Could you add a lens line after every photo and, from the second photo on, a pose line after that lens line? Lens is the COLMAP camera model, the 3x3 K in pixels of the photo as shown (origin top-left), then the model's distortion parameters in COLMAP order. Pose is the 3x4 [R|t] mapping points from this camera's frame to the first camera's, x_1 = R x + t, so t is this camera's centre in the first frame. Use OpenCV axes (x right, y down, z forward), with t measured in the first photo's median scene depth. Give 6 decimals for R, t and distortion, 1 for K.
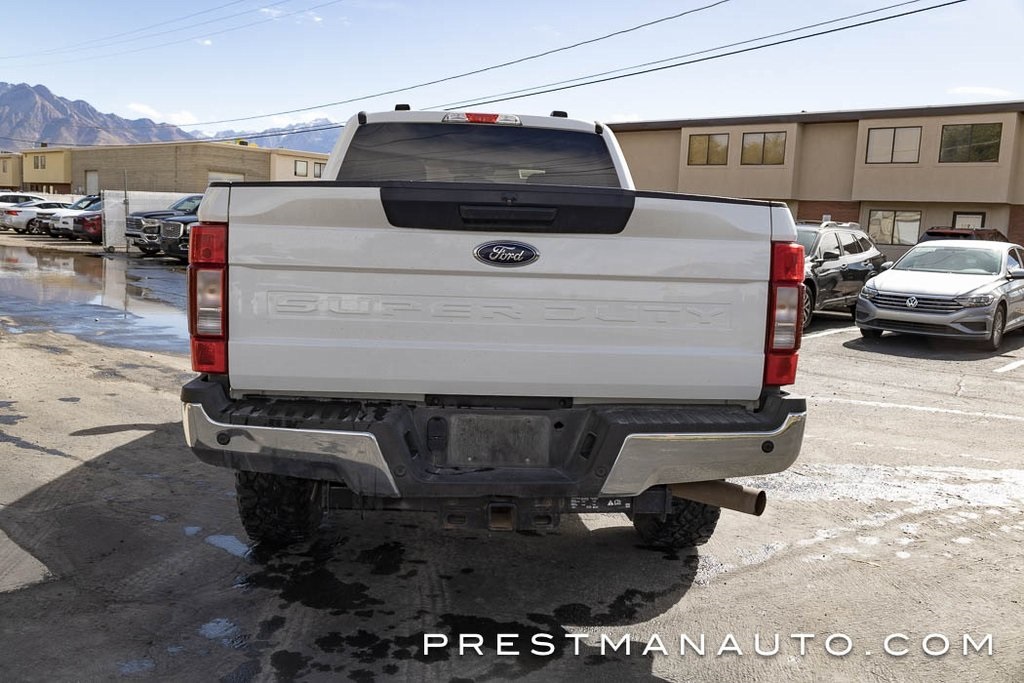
lens RADIAL K [[929.6, 0, 510.6], [0, 929.6, 340.8], [0, 0, 1]] dist [-0.000701, 0.002803]
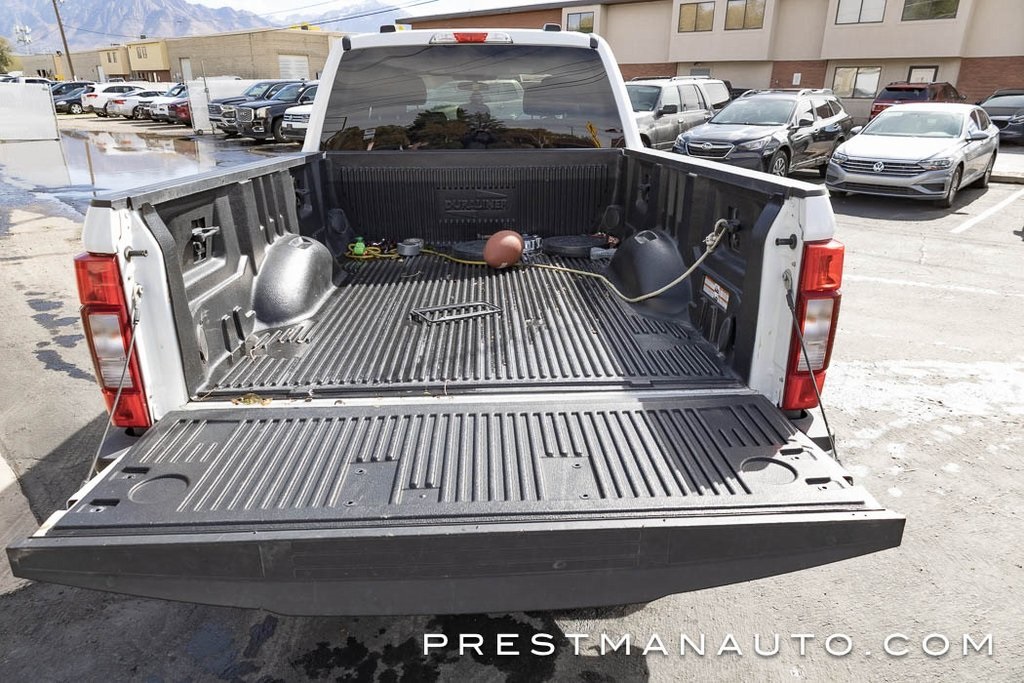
lens RADIAL K [[673.7, 0, 515.6], [0, 673.7, 334.3], [0, 0, 1]] dist [0.005679, -0.003205]
pose [[0.998648, -0.030654, -0.041986, 0.024507], [0.039950, 0.969325, 0.242515, -0.076560], [0.033264, -0.243865, 0.969239, 0.177801]]
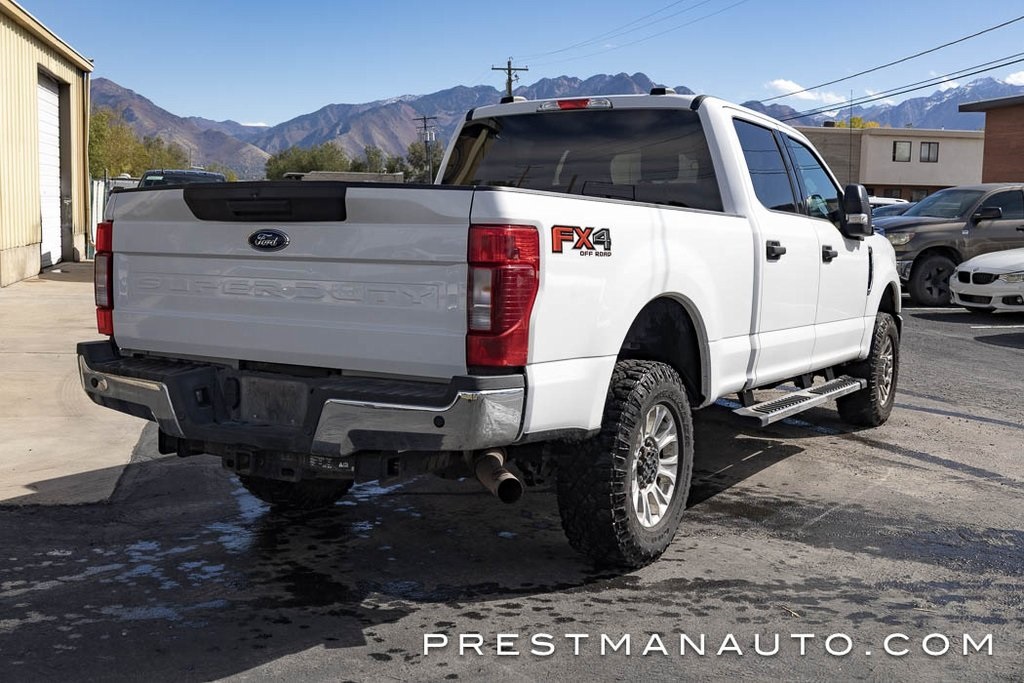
lens RADIAL K [[1208.5, 0, 513.2], [0, 1208.5, 344.5], [0, 0, 1]] dist [-0.022427, 0.000000]
pose [[0.821097, 0.032522, -0.569861, 0.462462], [-0.047715, 0.998792, -0.011749, 0.016776], [0.568790, 0.036838, 0.821657, -0.029386]]
